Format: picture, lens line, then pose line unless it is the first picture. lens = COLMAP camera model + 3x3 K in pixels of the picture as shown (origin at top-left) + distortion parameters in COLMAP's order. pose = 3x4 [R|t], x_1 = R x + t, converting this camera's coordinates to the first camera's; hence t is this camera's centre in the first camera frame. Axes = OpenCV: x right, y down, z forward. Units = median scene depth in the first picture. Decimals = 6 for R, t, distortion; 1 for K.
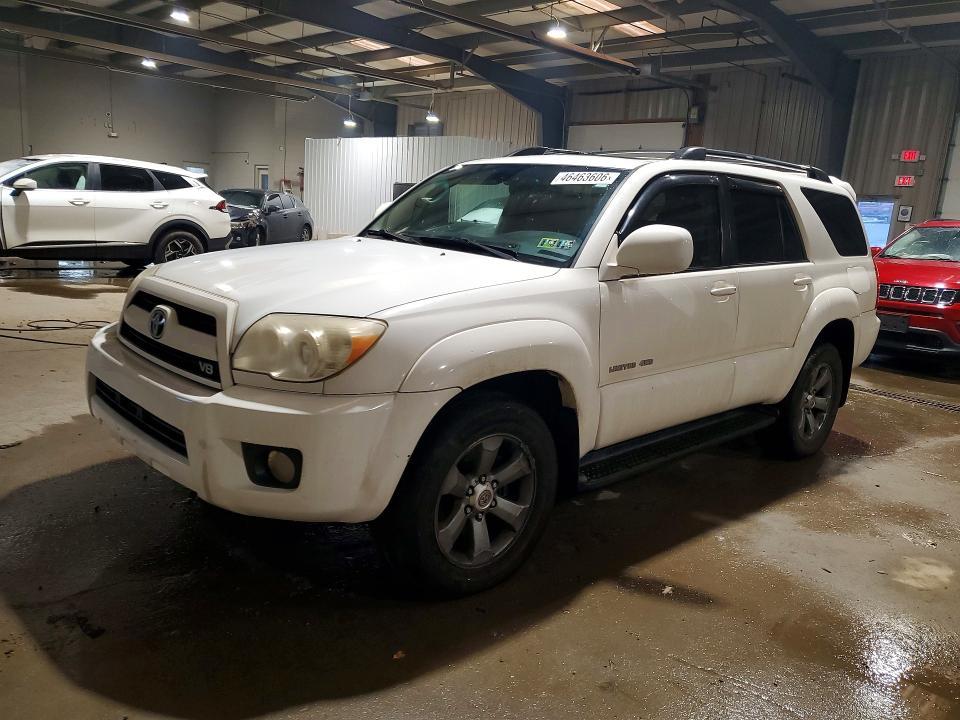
lens RADIAL K [[755.0, 0, 480.0], [0, 755.0, 360.0], [0, 0, 1]] dist [0.025822, 0.001988]
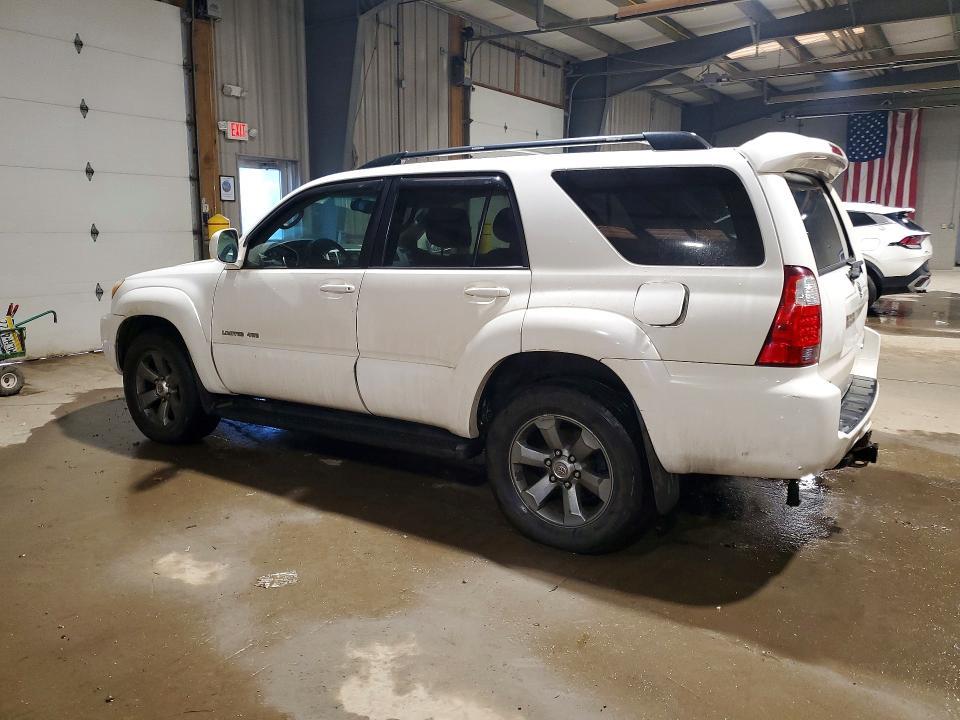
lens RADIAL K [[755.0, 0, 480.0], [0, 755.0, 360.0], [0, 0, 1]] dist [0.025822, 0.001988]
pose [[0.216119, 0.110276, -0.970119, 1.509822], [-0.182193, 0.980704, 0.070891, -0.113470], [0.959217, 0.161428, 0.232041, 1.044373]]
